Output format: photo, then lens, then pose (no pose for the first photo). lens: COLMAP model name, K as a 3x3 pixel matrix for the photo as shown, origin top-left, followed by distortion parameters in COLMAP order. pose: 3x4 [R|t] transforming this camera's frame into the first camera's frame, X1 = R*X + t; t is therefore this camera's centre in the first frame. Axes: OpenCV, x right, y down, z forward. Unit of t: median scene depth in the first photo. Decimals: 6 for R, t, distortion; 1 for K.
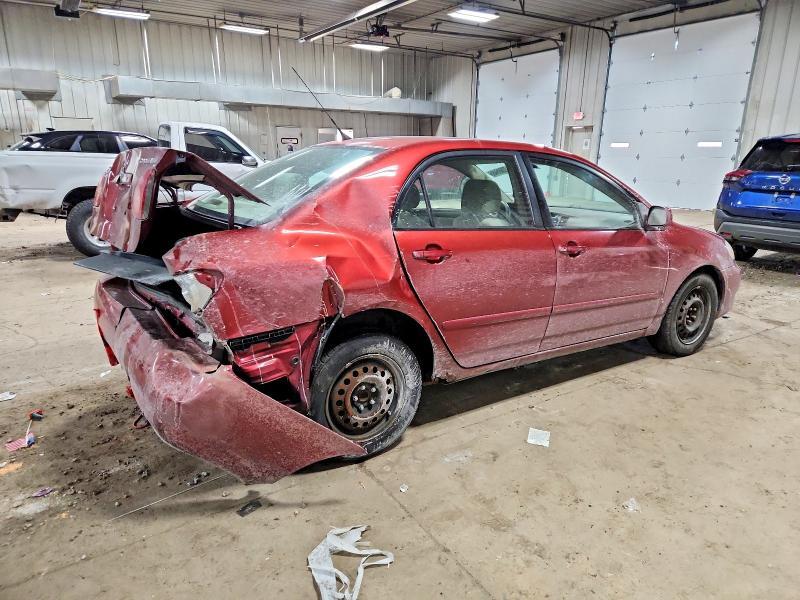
lens RADIAL K [[561.8, 0, 403.2], [0, 561.8, 300.1], [0, 0, 1]] dist [0.059318, -0.057799]
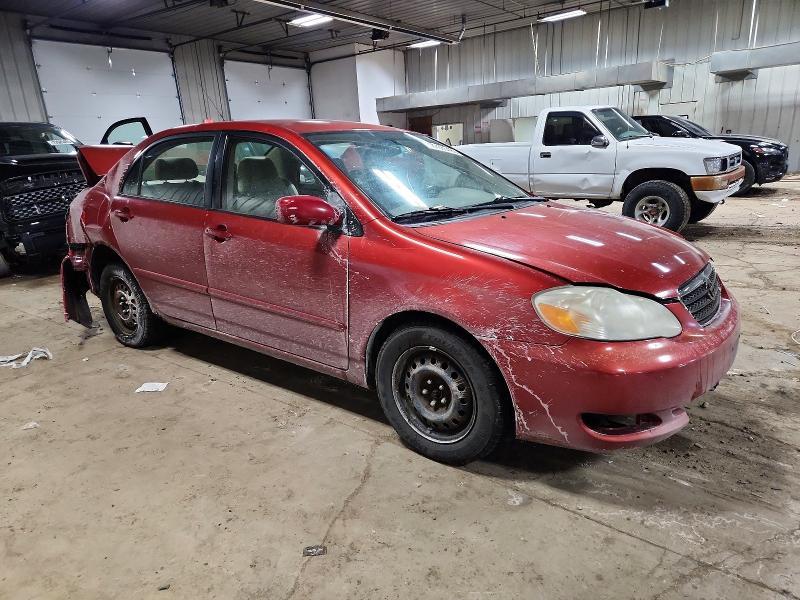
lens RADIAL K [[561.8, 0, 403.2], [0, 561.8, 300.1], [0, 0, 1]] dist [0.059318, -0.057799]
pose [[0.293376, 0.218124, -0.930781, 1.193652], [-0.192337, 0.967182, 0.166031, -0.182955], [0.936449, 0.130314, 0.325701, 0.905695]]
